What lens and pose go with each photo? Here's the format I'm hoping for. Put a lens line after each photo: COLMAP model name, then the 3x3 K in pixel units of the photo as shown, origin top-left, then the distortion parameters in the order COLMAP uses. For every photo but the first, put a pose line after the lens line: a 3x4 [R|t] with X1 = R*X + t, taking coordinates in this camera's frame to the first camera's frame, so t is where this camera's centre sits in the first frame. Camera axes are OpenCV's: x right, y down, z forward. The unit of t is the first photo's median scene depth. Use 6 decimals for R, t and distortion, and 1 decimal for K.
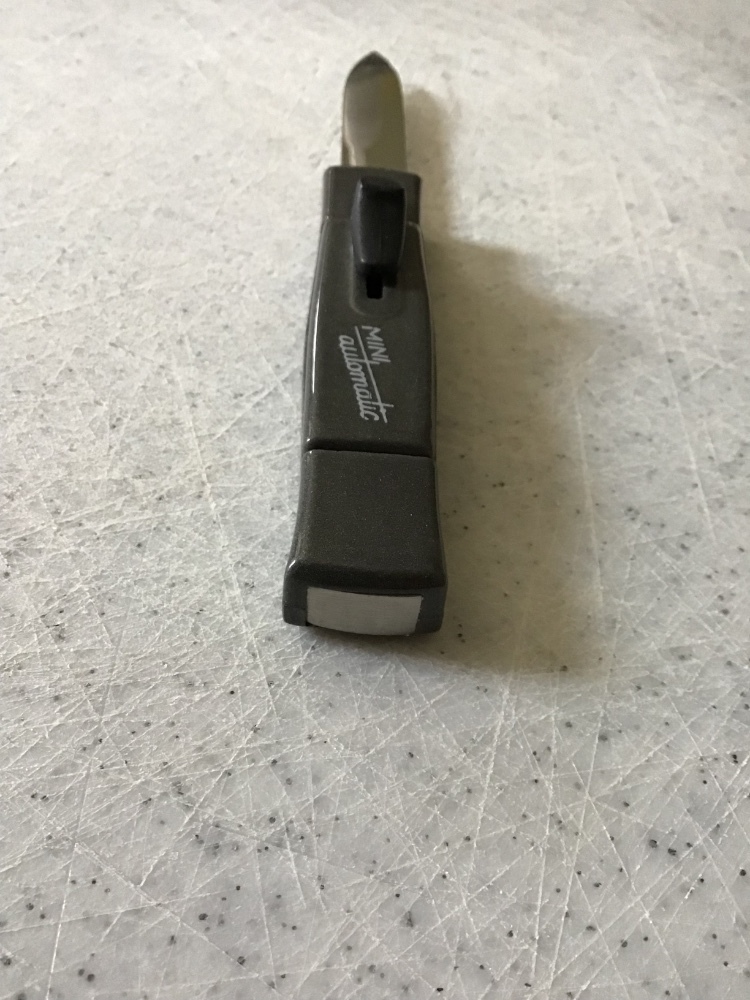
lens RADIAL K [[948.3, 0, 375.0], [0, 948.3, 500.0], [0, 0, 1]] dist [0.121751, -0.331209]
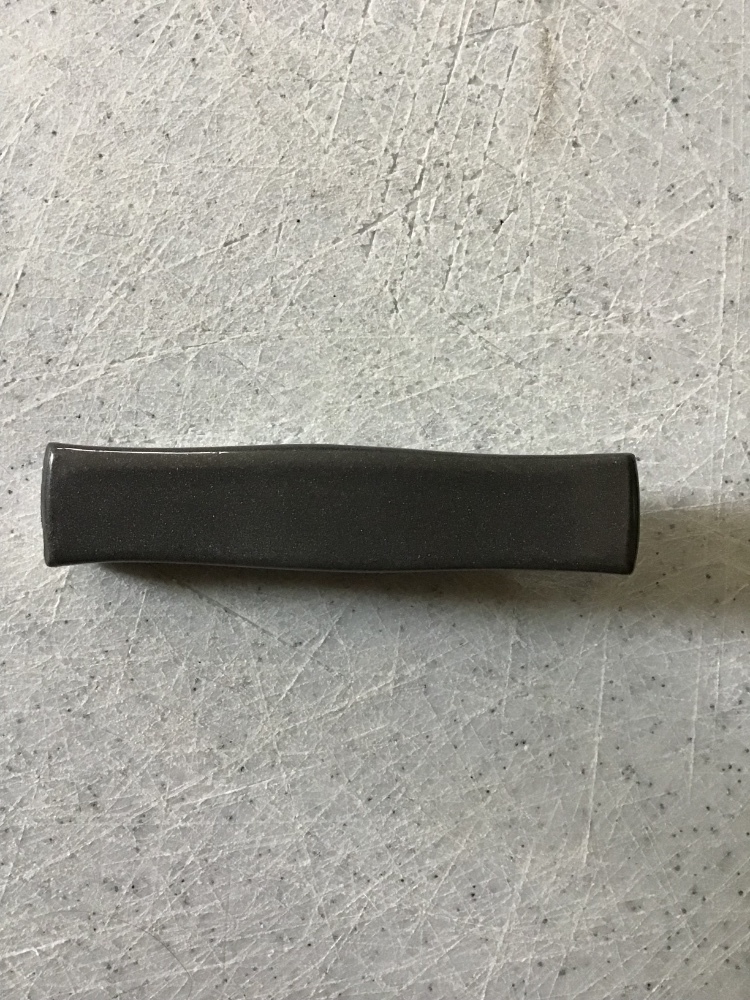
lens RADIAL K [[948.3, 0, 375.0], [0, 948.3, 500.0], [0, 0, 1]] dist [0.121751, -0.331209]
pose [[0.998228, 0.041647, -0.042502, -0.014633], [-0.002942, 0.747921, 0.663782, -1.119301], [0.059432, -0.662480, 0.746718, 0.323328]]
